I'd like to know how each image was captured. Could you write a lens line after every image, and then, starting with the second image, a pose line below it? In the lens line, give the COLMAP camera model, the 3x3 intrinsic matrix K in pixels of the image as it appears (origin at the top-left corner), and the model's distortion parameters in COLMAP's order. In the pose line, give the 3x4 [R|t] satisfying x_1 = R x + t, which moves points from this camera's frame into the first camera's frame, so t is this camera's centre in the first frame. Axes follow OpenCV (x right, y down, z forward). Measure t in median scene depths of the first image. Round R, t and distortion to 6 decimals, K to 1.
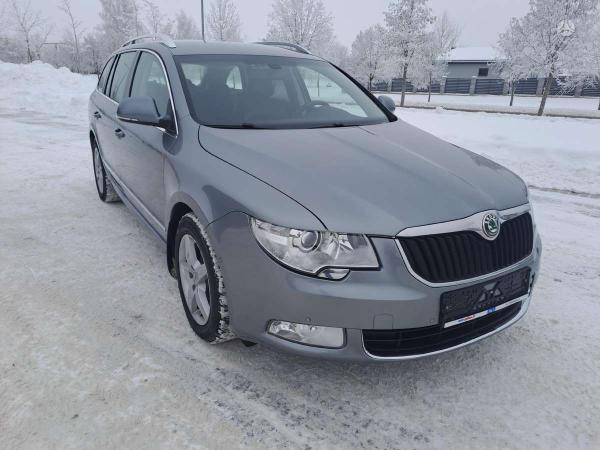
lens RADIAL K [[450.4, 0, 300.4], [0, 450.4, 224.0], [0, 0, 1]] dist [0.056197, -0.027802]
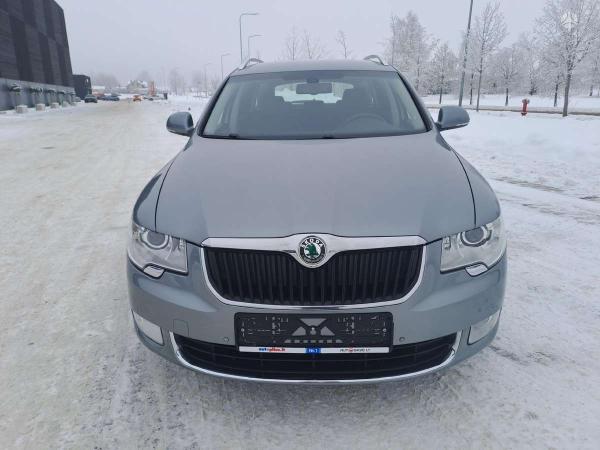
lens RADIAL K [[450.4, 0, 301.4], [0, 450.4, 224.5], [0, 0, 1]] dist [0.056197, -0.027802]
pose [[0.827983, 0.117251, -0.548358, 0.880984], [-0.137271, 0.990523, 0.004526, -0.048261], [0.543692, 0.071526, 0.836232, 0.272567]]
